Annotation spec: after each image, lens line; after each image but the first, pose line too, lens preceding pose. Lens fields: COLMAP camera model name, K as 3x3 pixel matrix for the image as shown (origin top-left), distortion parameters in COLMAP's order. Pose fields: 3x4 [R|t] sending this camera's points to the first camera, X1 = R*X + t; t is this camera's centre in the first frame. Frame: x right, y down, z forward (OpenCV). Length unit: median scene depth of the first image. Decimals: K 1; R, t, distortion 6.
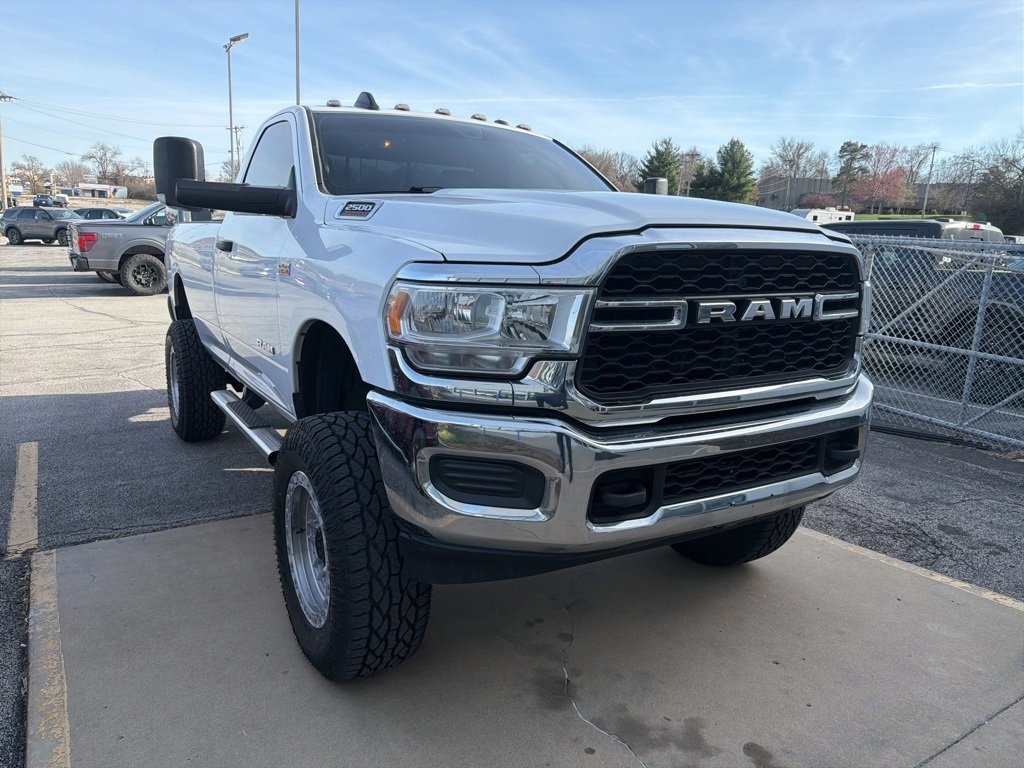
lens RADIAL K [[725.5, 0, 512.0], [0, 725.5, 384.0], [0, 0, 1]] dist [0.019450, -0.035144]
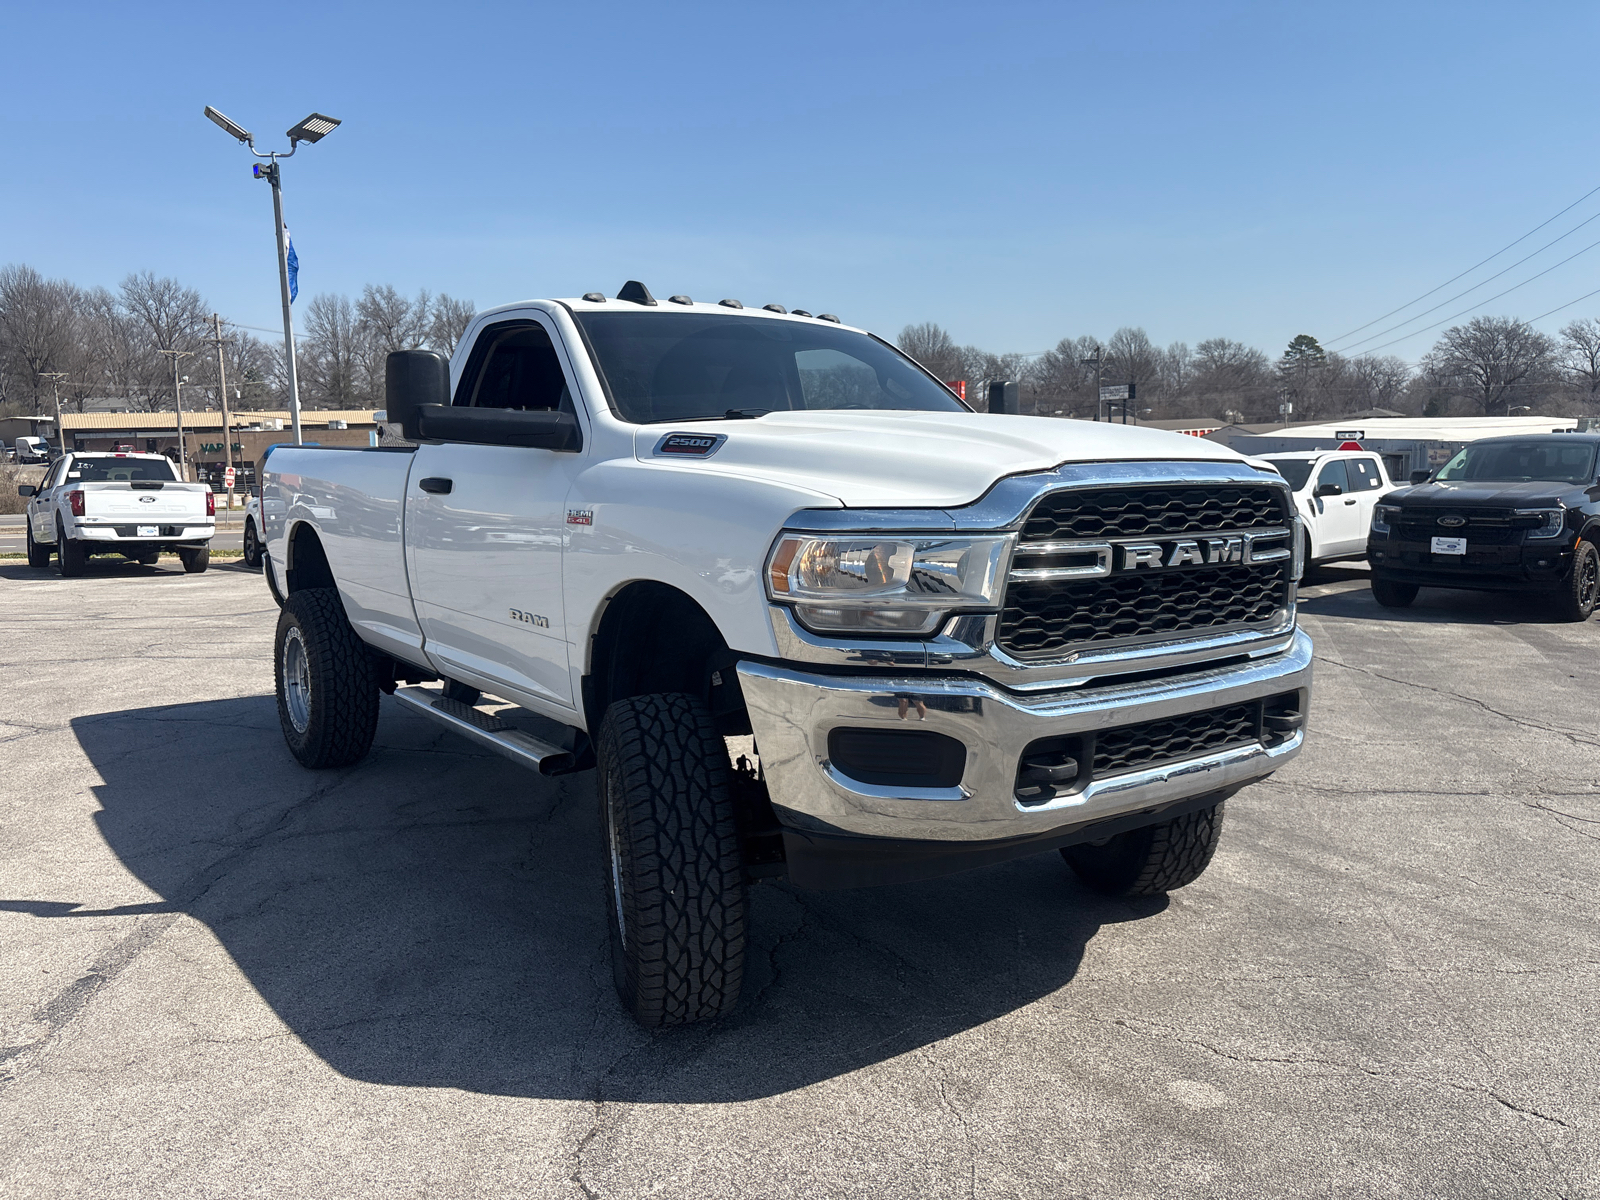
lens RADIAL K [[1212.2, 0, 789.3], [0, 1212.2, 606.5], [0, 0, 1]] dist [0.012252, 0.008834]
pose [[0.996282, -0.028074, 0.081453, -0.254753], [0.033436, 0.997310, -0.065227, 0.041290], [-0.079403, 0.067708, 0.994540, -0.407669]]
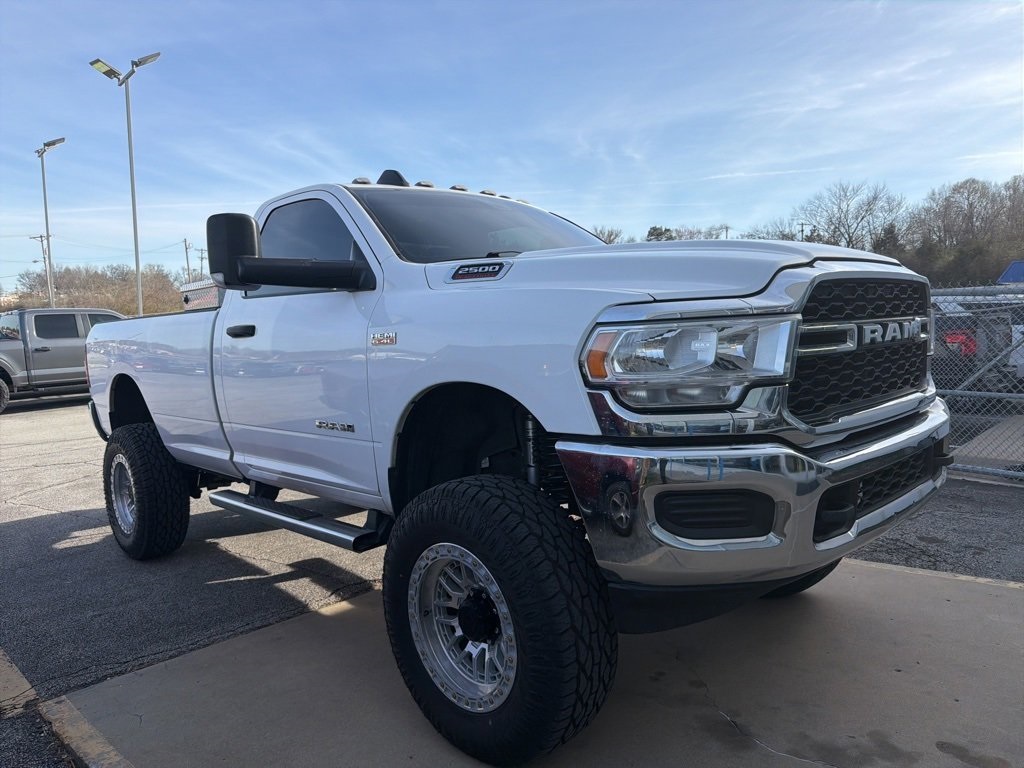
lens RADIAL K [[725.5, 0, 512.0], [0, 725.5, 384.0], [0, 0, 1]] dist [0.019450, -0.035144]
pose [[0.972336, -0.084718, 0.217683, -0.468397], [0.110458, 0.987895, -0.108917, 0.033461], [-0.205821, 0.129949, 0.969923, 0.051739]]
